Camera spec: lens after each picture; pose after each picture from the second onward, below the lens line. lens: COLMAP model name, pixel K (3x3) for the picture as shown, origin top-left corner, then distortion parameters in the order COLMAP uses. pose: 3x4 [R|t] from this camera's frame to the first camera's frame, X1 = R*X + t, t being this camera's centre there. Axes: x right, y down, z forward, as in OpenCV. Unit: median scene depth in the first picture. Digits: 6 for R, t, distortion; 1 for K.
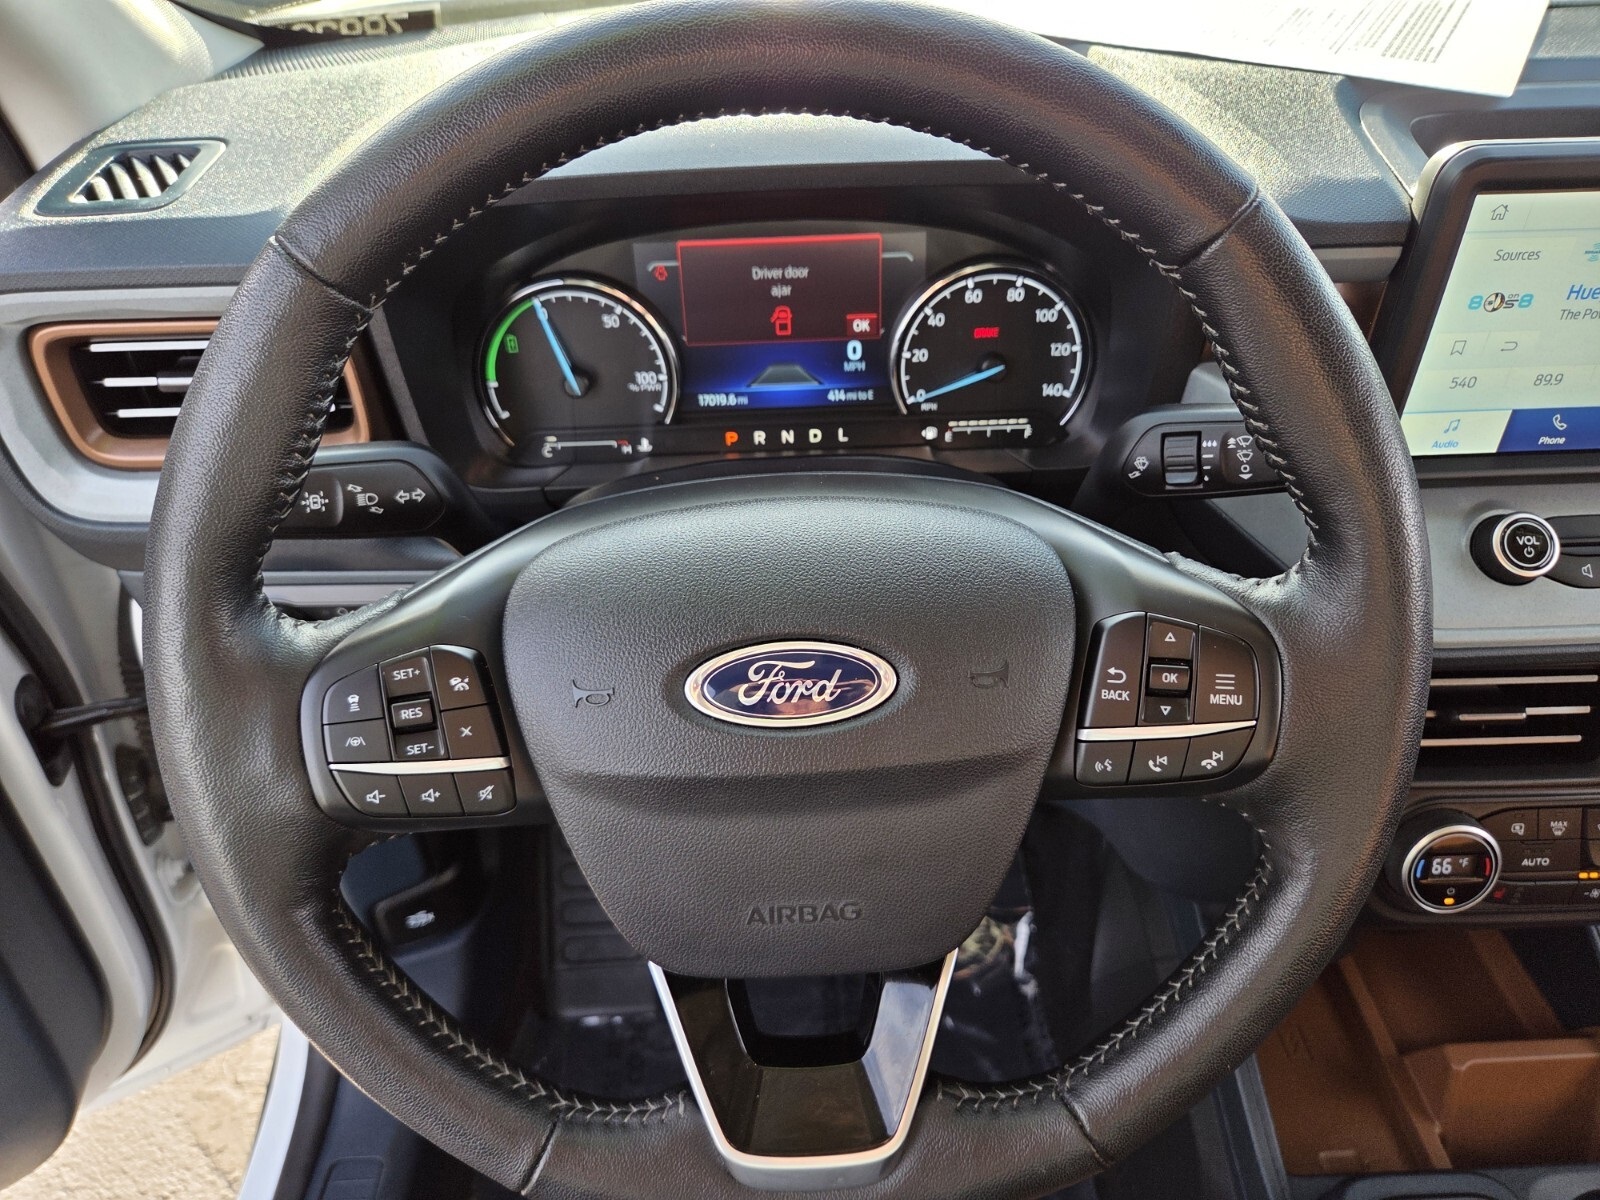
lens RADIAL K [[1150.4, 0, 791.6], [0, 1150.4, 605.7], [0, 0, 1]] dist [0.072947, -0.079831]
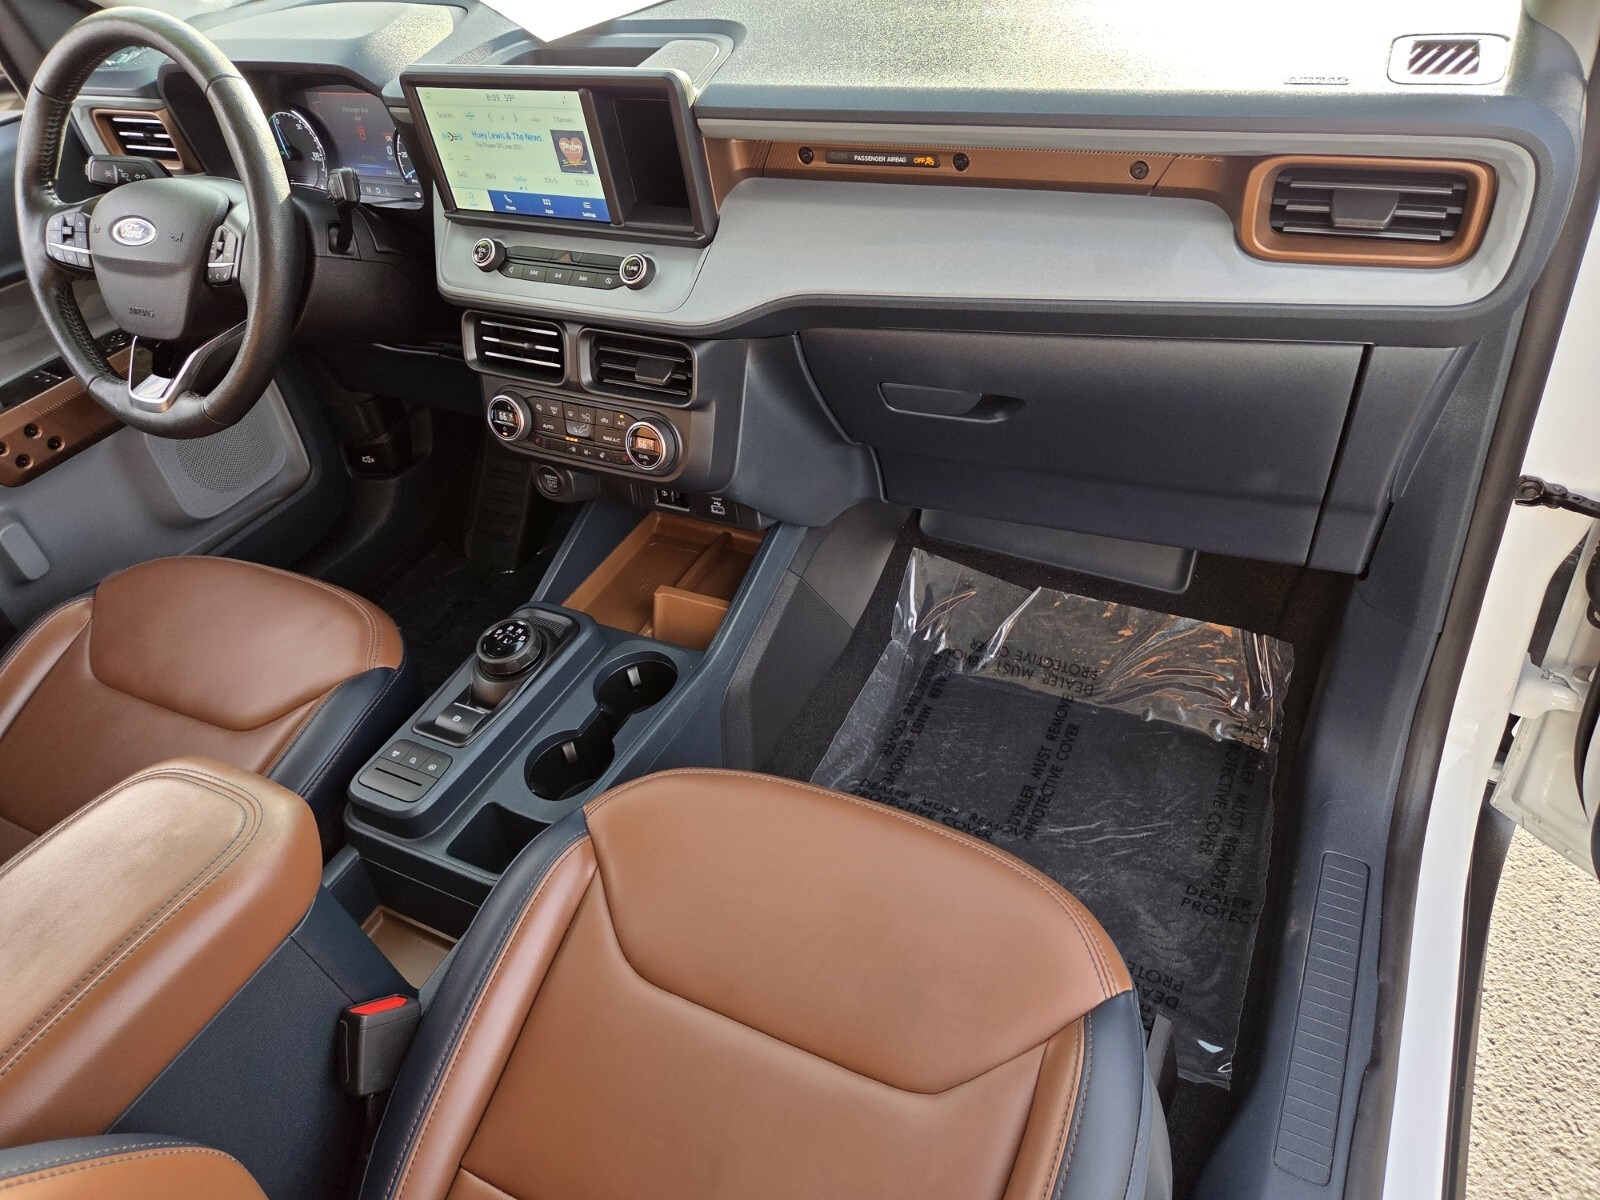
lens RADIAL K [[1150.4, 0, 791.6], [0, 1150.4, 605.7], [0, 0, 1]] dist [0.072947, -0.079831]
pose [[0.874359, 0.243989, -0.419482, 1.828103], [-0.207413, 0.969374, 0.131504, 0.155991], [0.438721, -0.027976, 0.898188, -0.632767]]
